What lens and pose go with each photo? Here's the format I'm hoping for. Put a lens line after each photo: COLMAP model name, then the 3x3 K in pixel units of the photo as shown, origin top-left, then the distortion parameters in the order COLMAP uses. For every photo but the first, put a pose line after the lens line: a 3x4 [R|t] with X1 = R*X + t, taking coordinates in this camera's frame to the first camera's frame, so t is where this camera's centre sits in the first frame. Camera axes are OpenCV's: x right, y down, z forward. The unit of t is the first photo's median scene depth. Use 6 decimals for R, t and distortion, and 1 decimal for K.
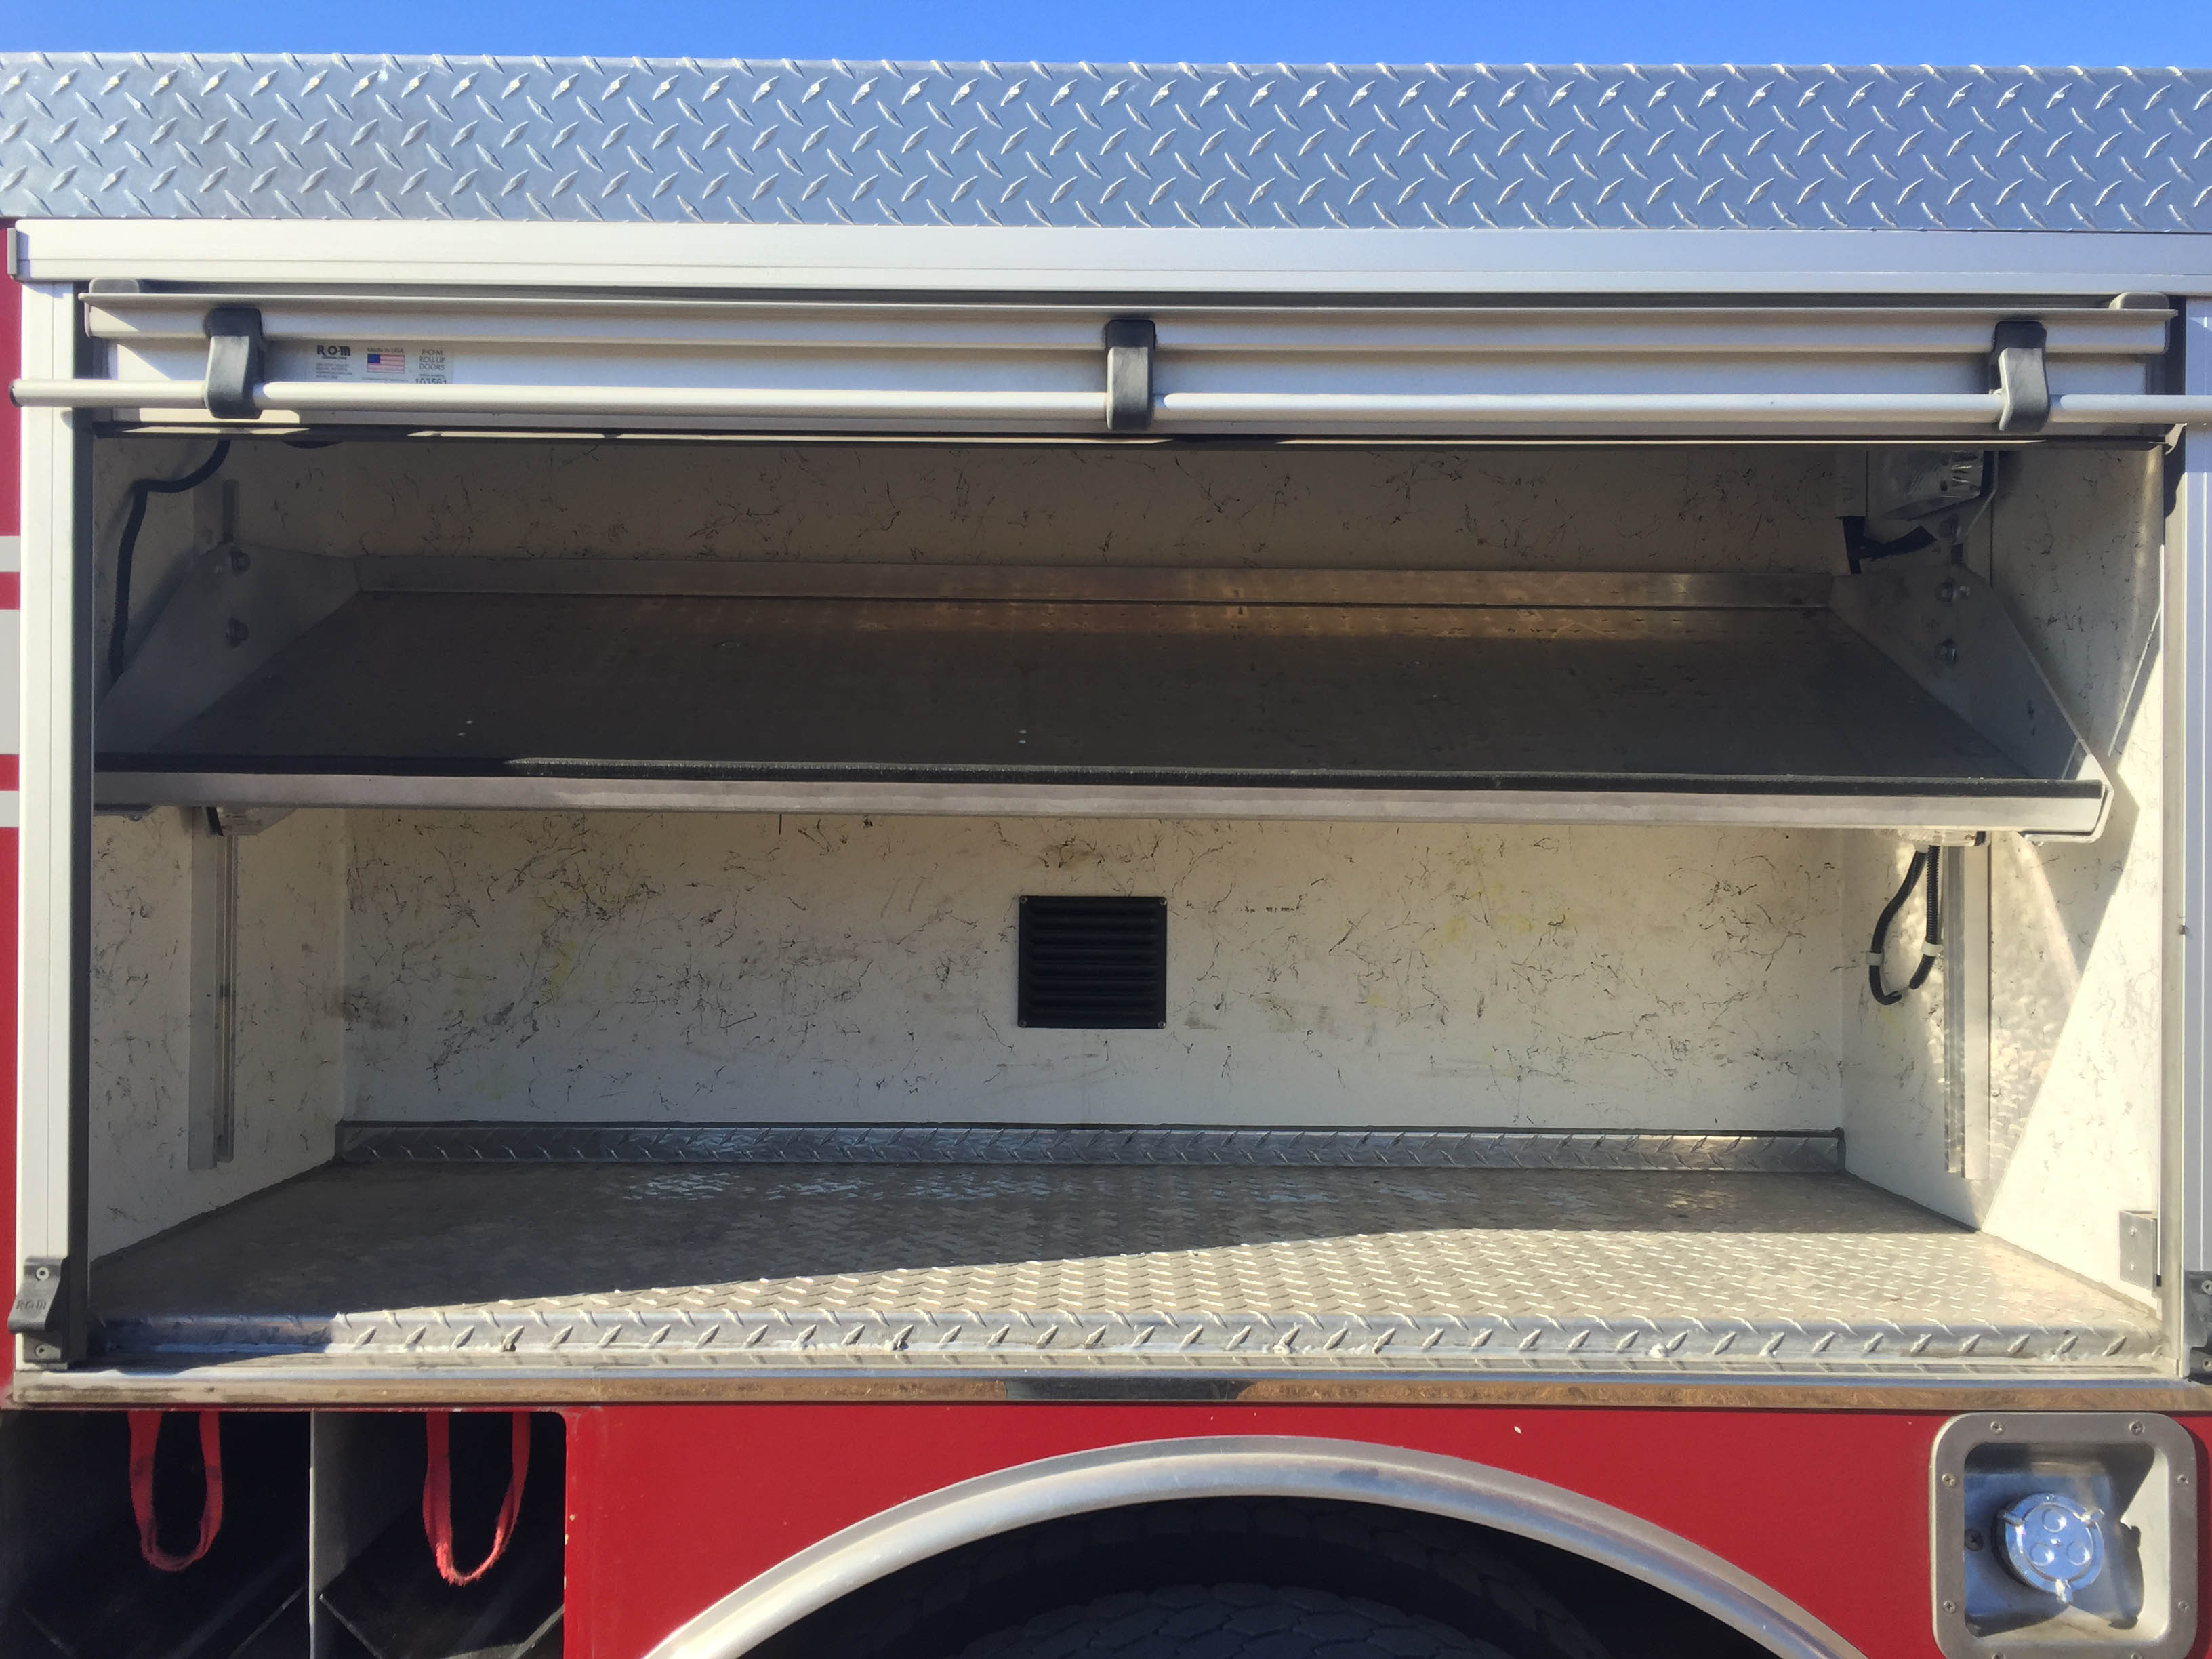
lens RADIAL K [[1858.0, 0, 1110.6], [0, 1858.0, 835.2], [0, 0, 1]] dist [0.016567, -0.017260]
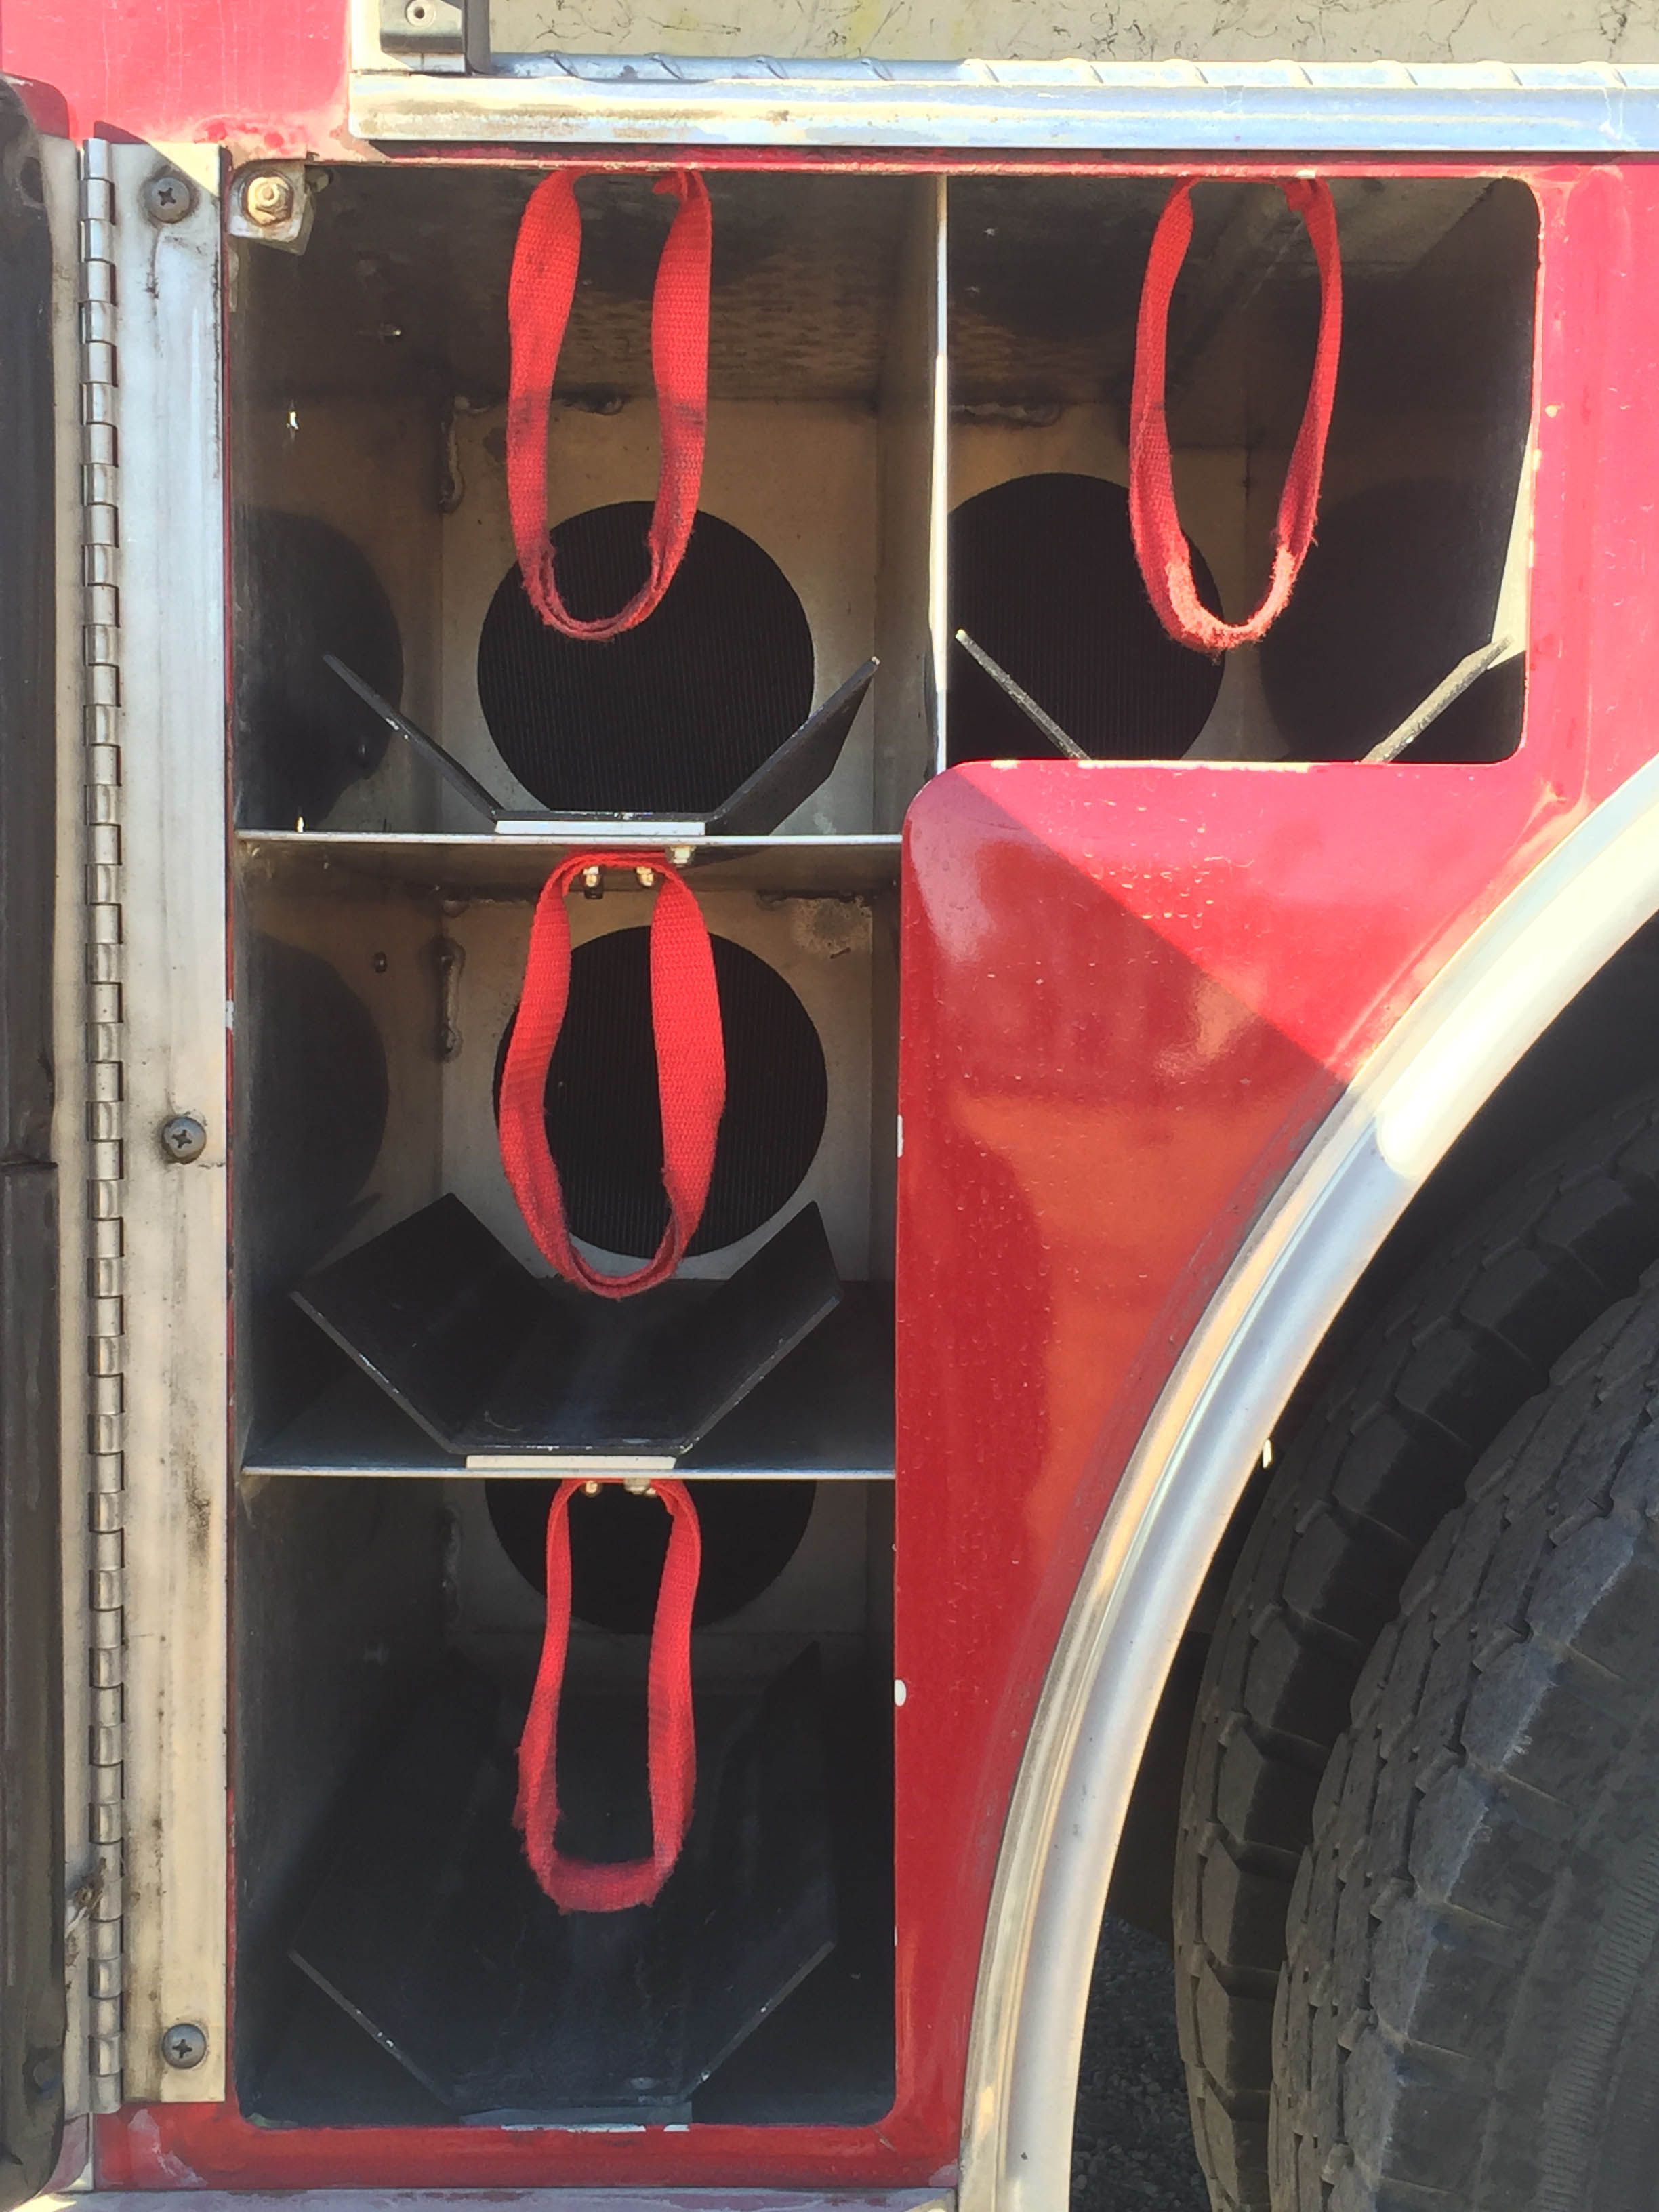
lens RADIAL K [[3005.9, 0, 829.7], [0, 3005.9, 1107.0], [0, 0, 1]] dist [0.011327, 0.000000]
pose [[0.999996, 0.002379, 0.001319, -0.448378], [-0.002450, 0.998379, 0.056854, 0.475084], [-0.001181, -0.056857, 0.998382, 0.235582]]
